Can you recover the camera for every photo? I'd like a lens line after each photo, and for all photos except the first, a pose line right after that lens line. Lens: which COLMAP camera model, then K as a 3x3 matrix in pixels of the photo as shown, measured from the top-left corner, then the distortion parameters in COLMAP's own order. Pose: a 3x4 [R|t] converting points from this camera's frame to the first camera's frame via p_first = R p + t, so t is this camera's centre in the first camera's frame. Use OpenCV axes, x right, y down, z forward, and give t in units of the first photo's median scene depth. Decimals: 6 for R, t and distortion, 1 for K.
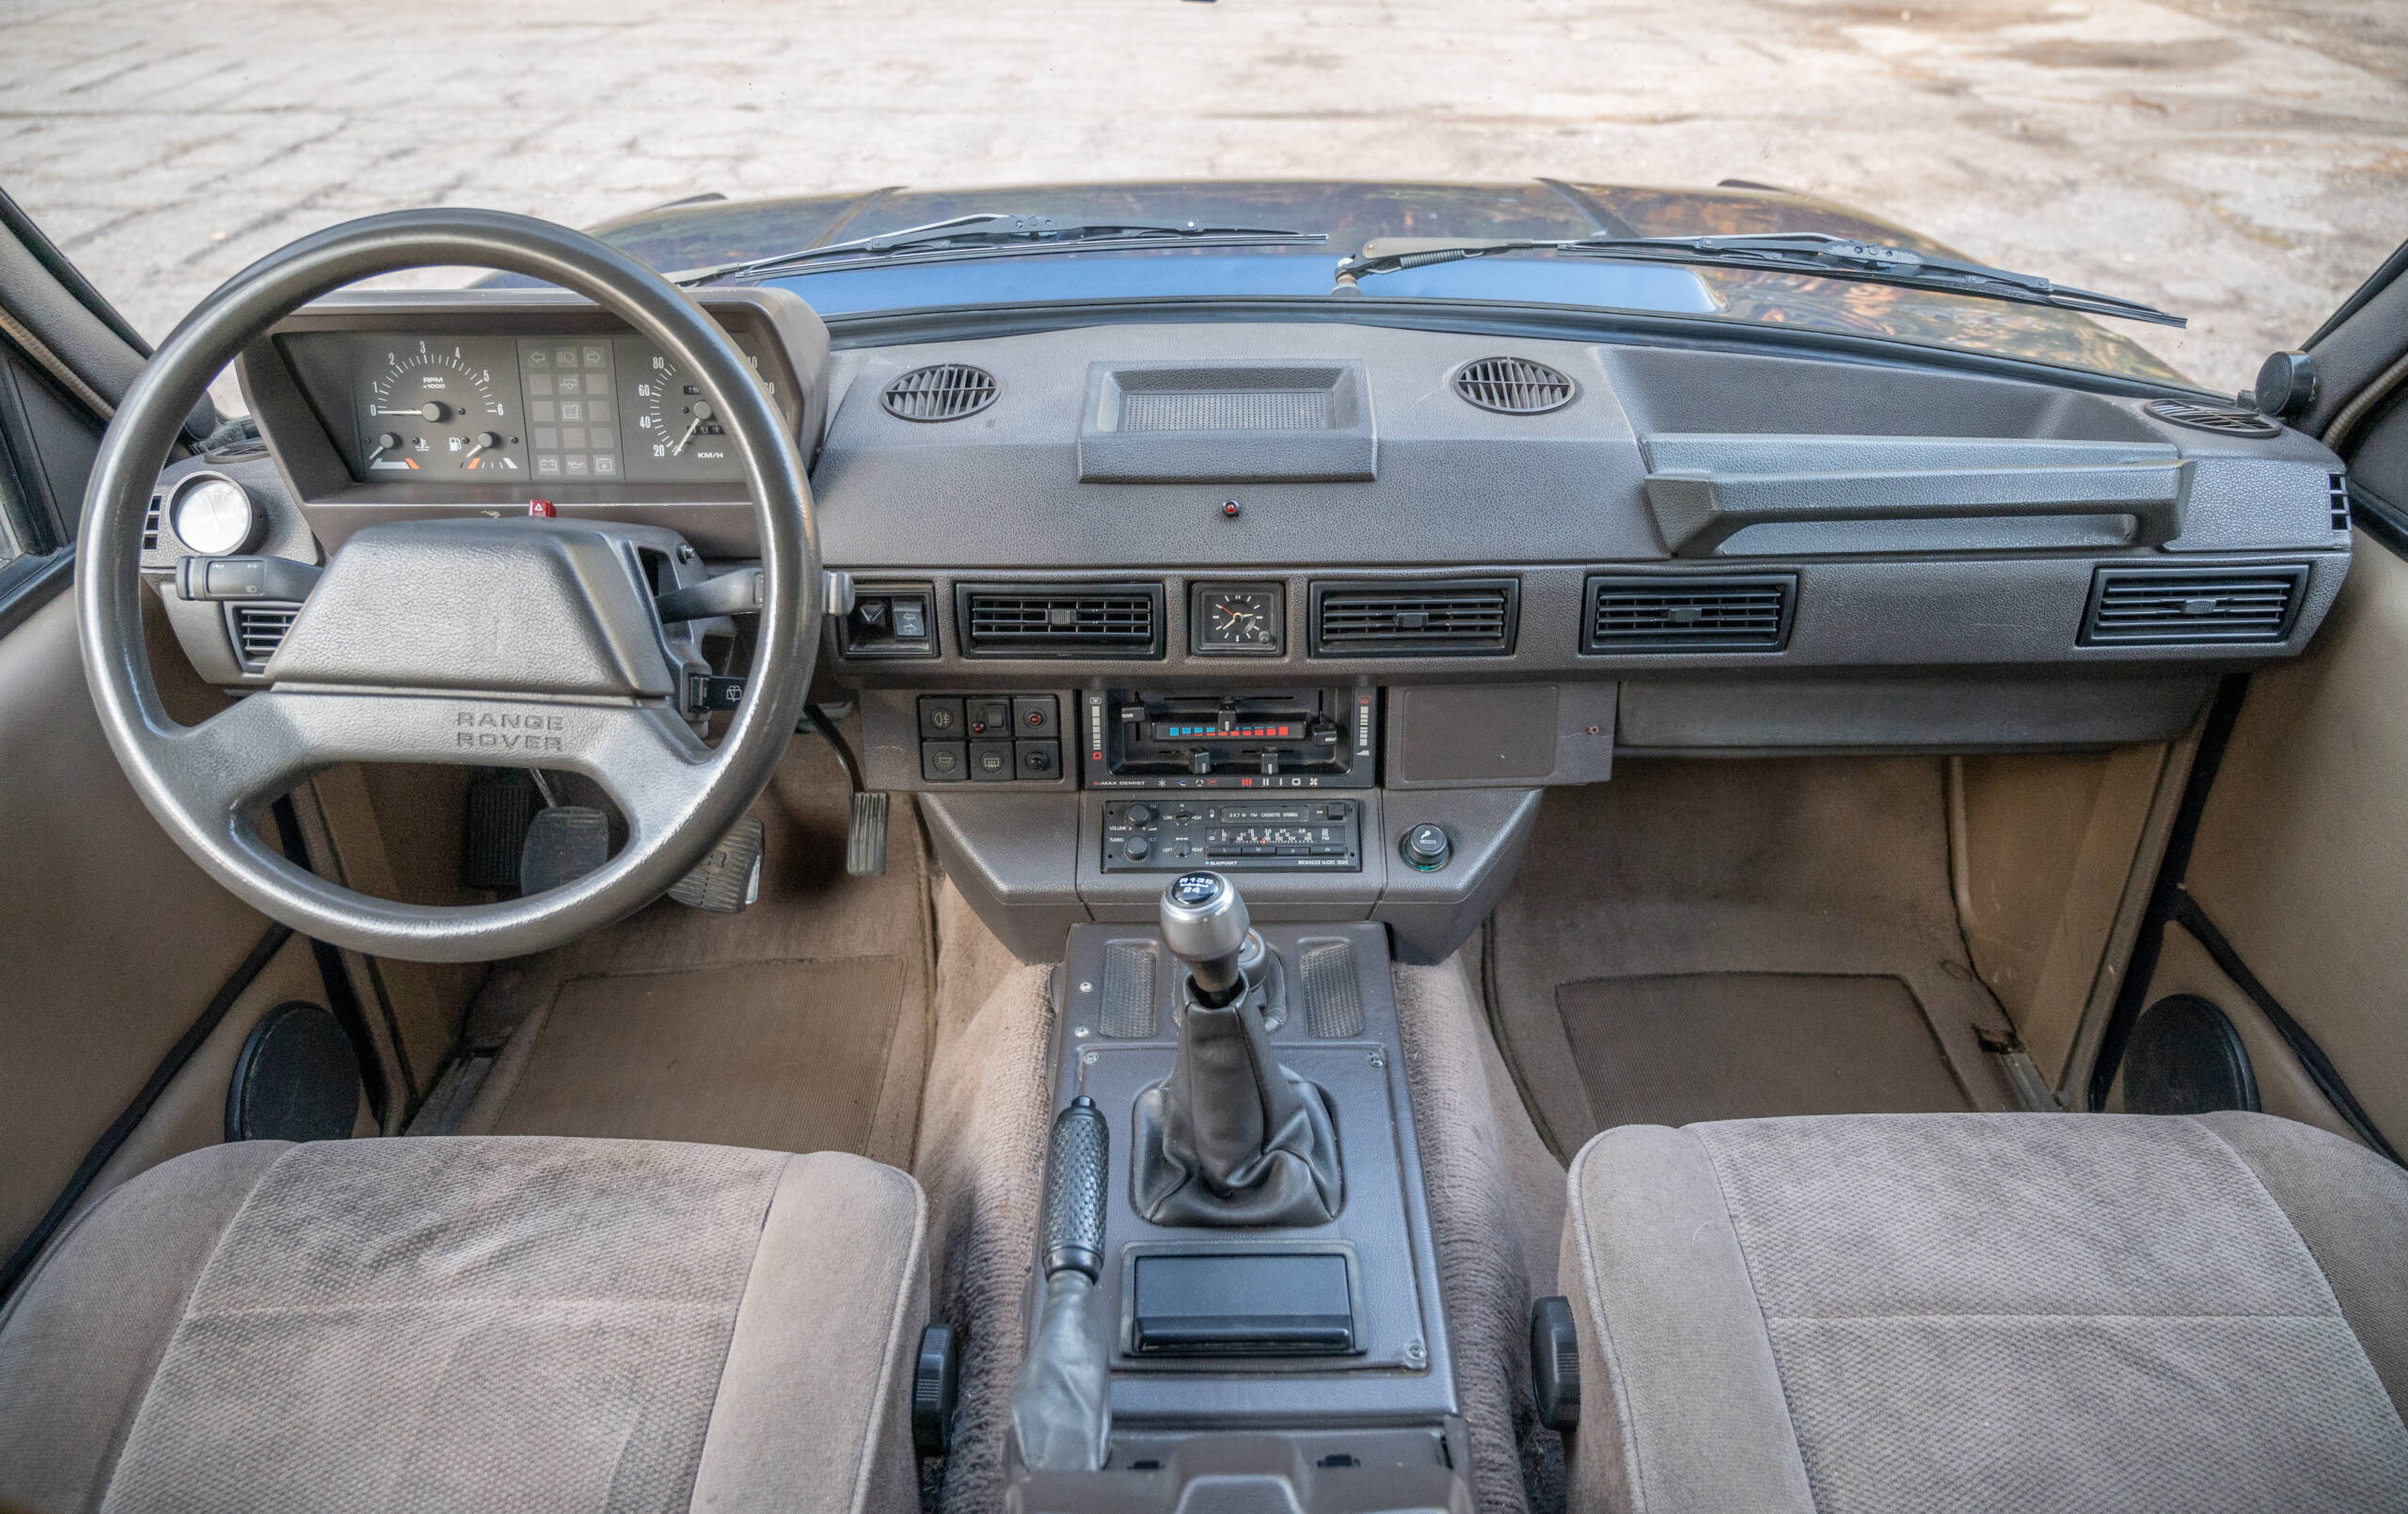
lens RADIAL K [[1622.8, 0, 1189.6], [0, 1622.8, 713.6], [0, 0, 1]] dist [-0.000684, -0.001973]
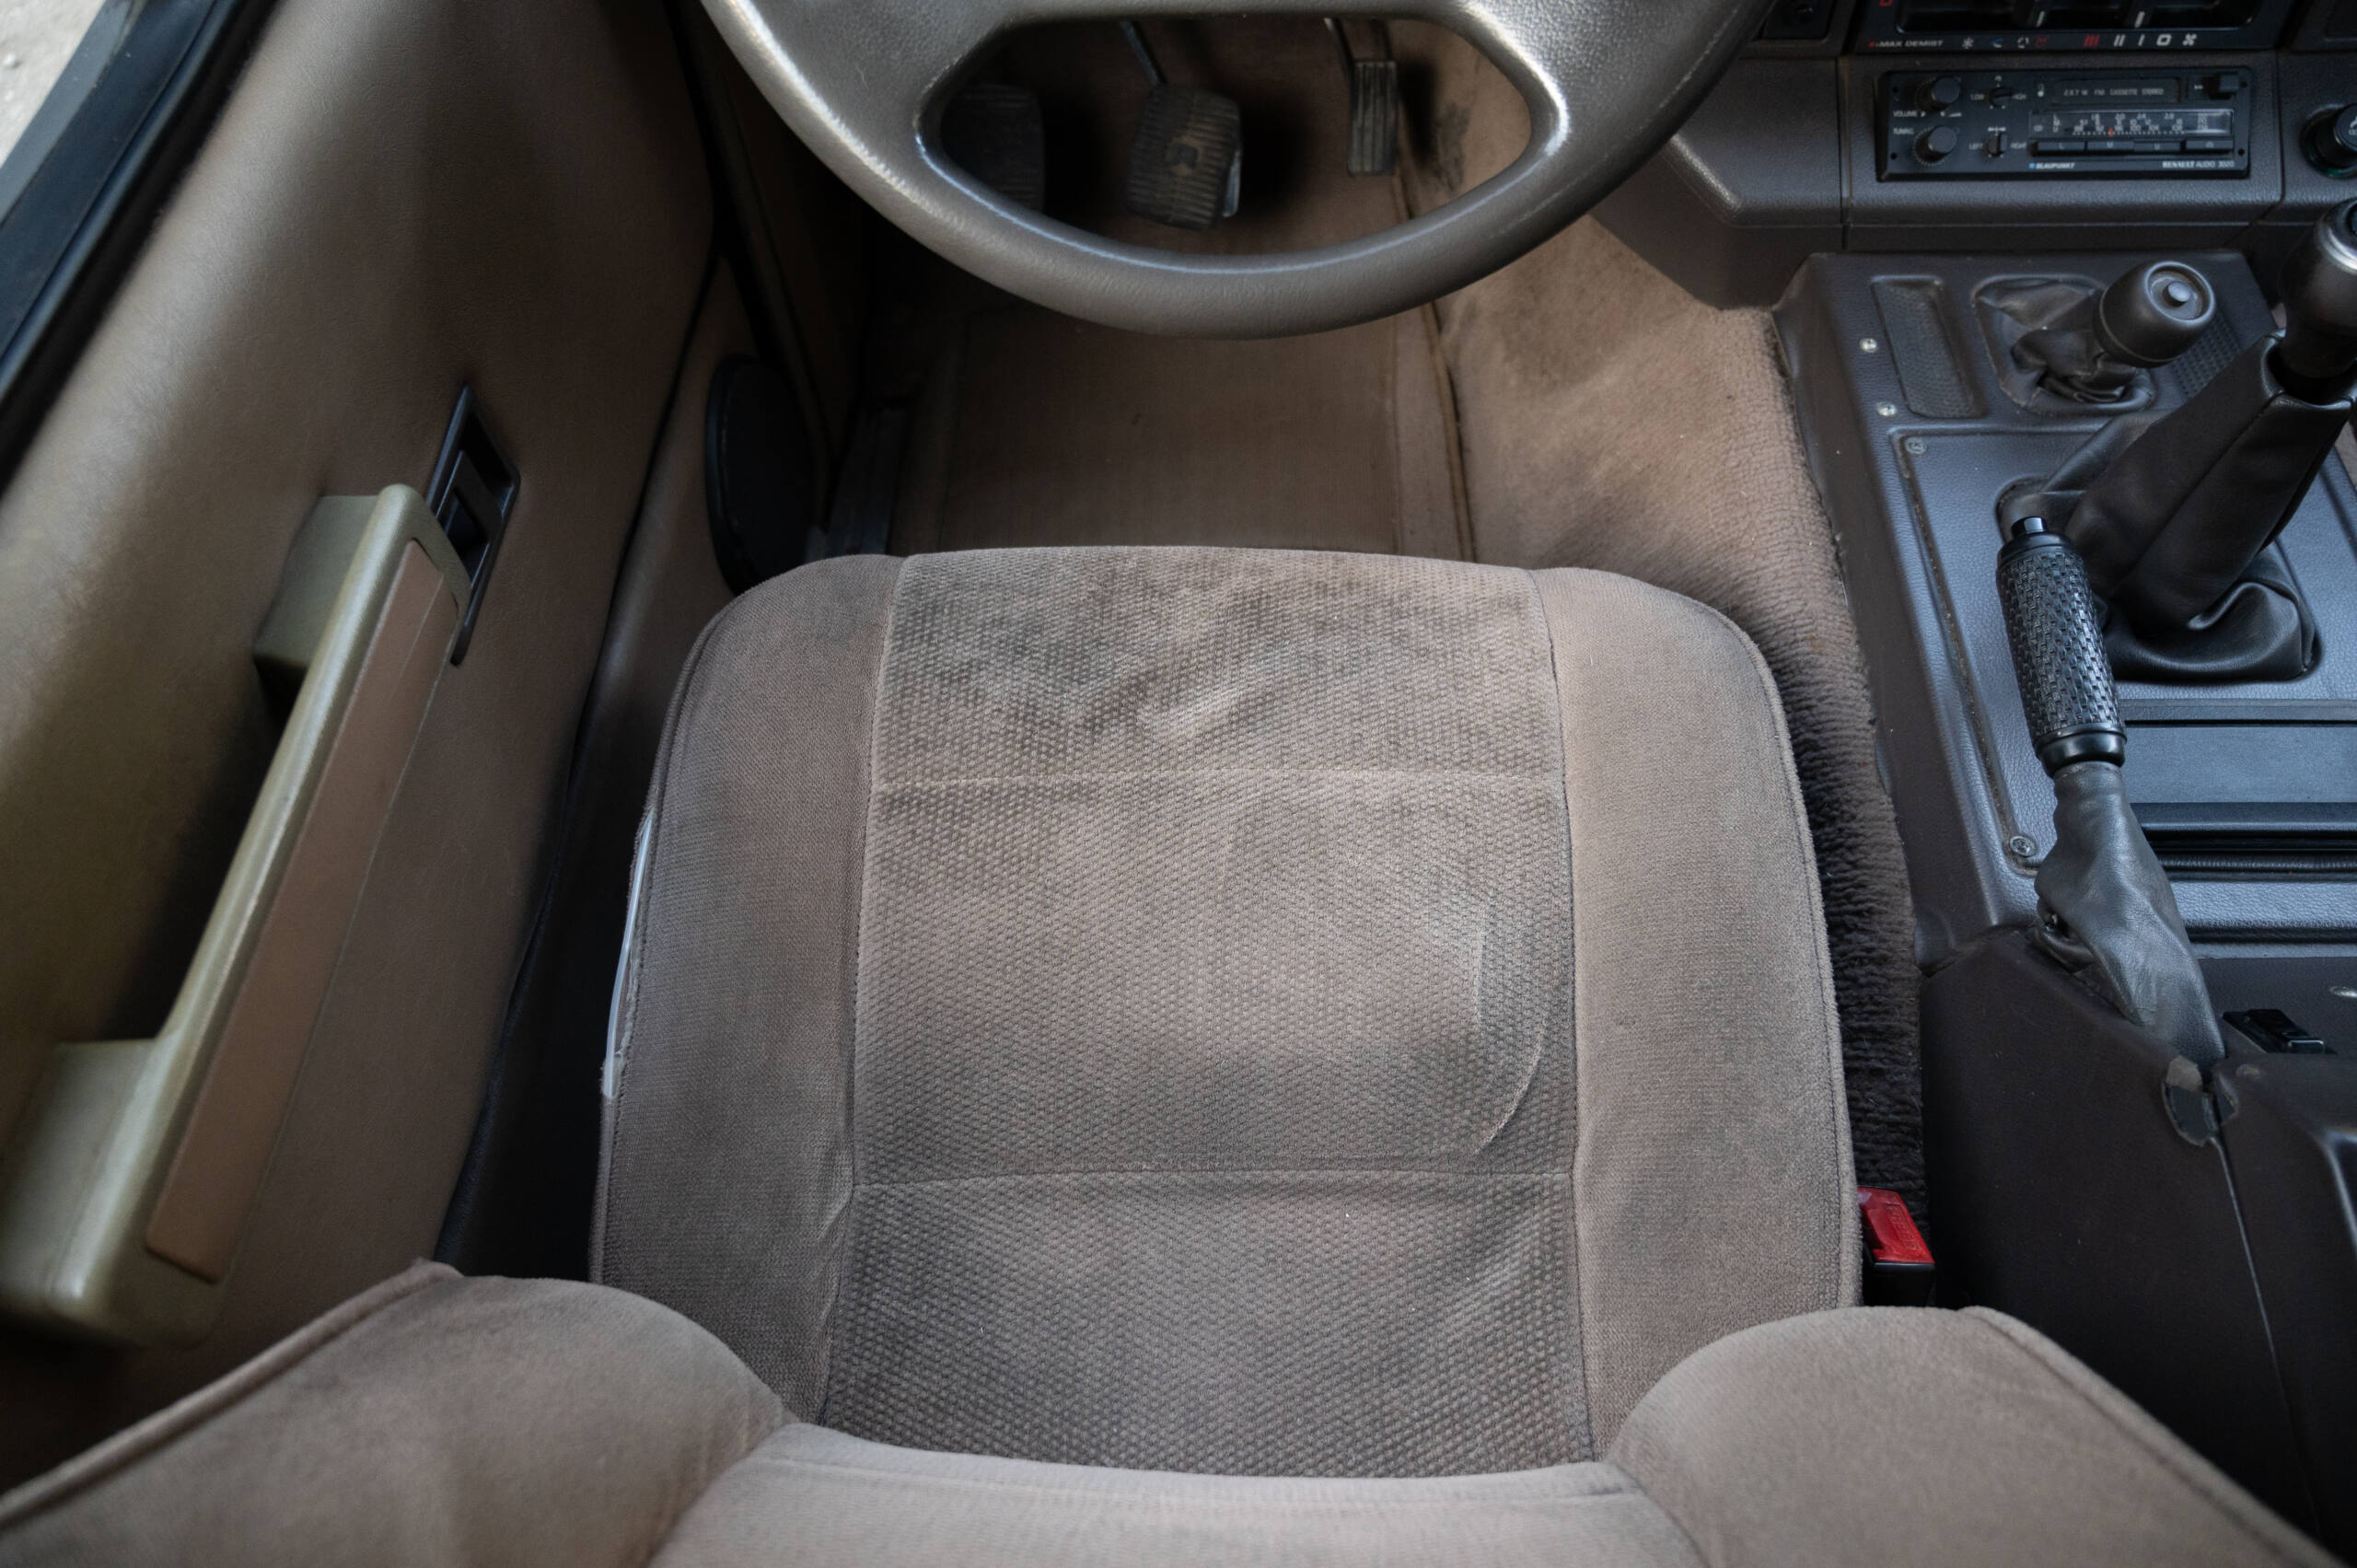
lens RADIAL K [[1582.1, 0, 1178.5], [0, 1582.1, 784.0], [0, 0, 1]] dist [0.000854, -0.001730]
pose [[0.999572, 0.005868, -0.028652, -0.346931], [0.008022, 0.887081, 0.461544, 0.008852], [0.028125, -0.461576, 0.886655, 0.243698]]
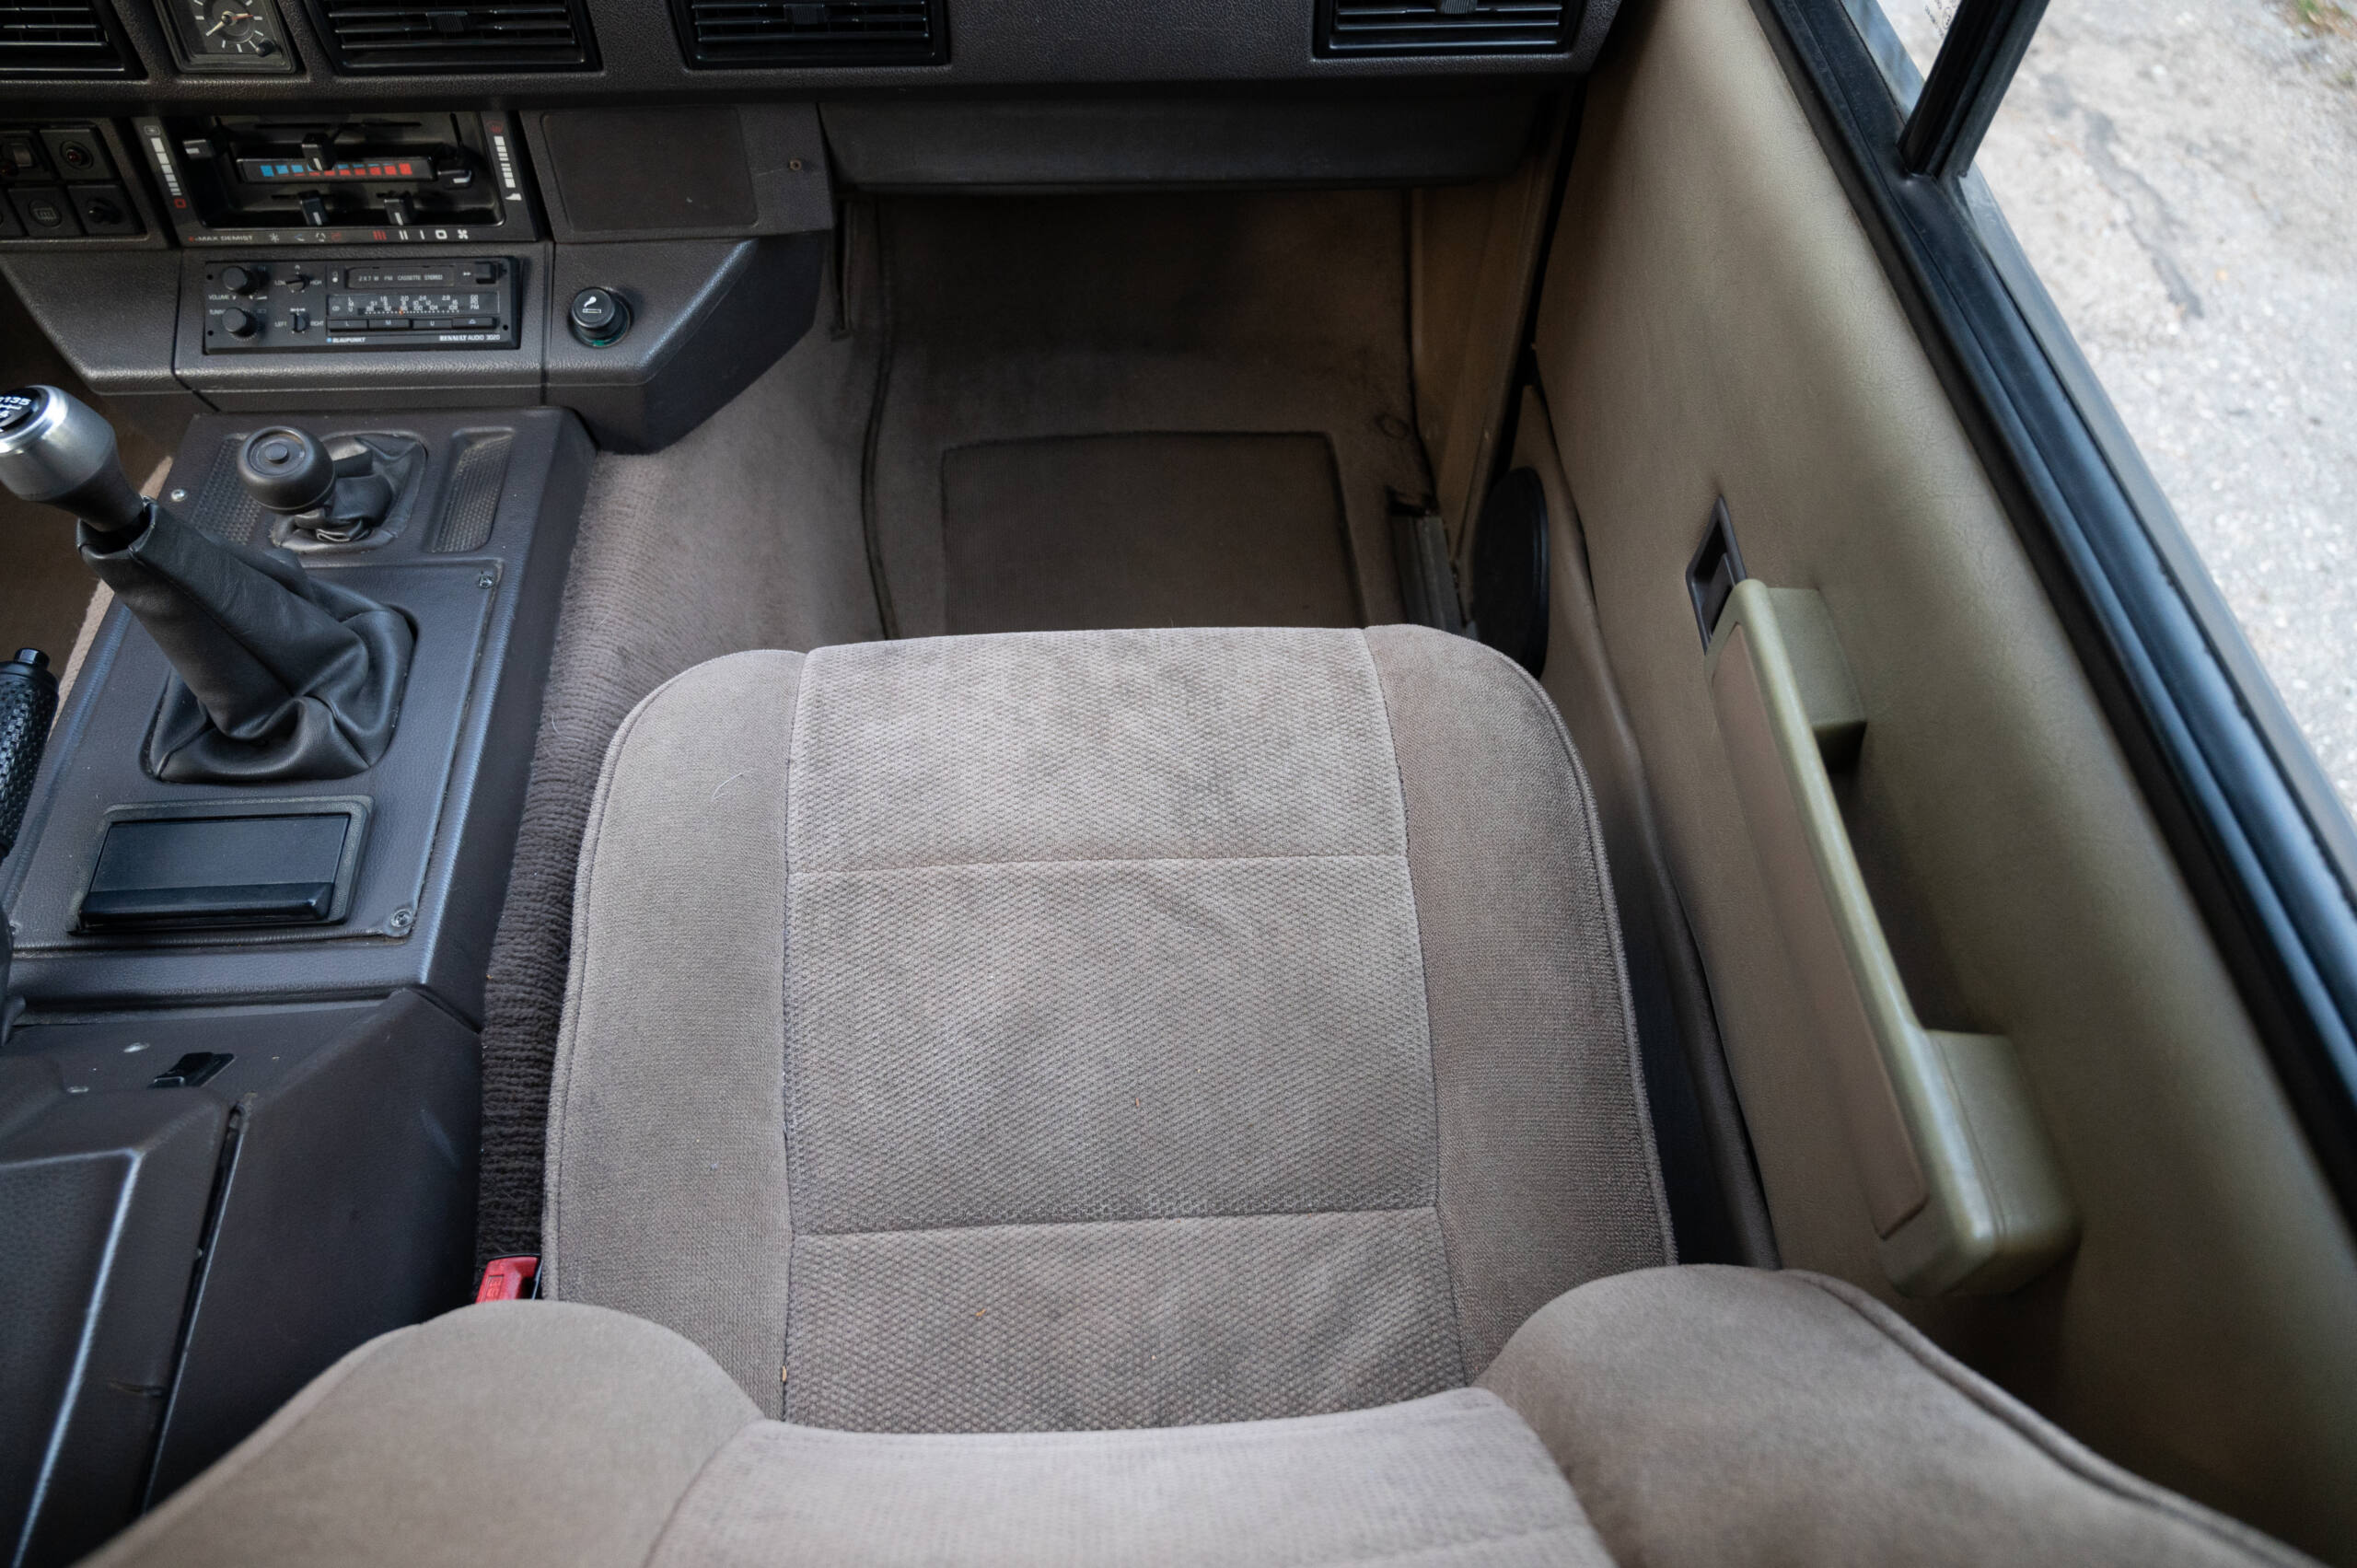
lens RADIAL K [[1578.1, 0, 1178.5], [0, 1578.1, 784.0], [0, 0, 1]] dist [-0.009287, -0.005601]
pose [[0.997701, -0.027328, 0.062020, 0.391841], [-0.000240, 0.913671, 0.406455, -0.027864], [-0.067774, -0.405535, 0.911563, 0.142744]]
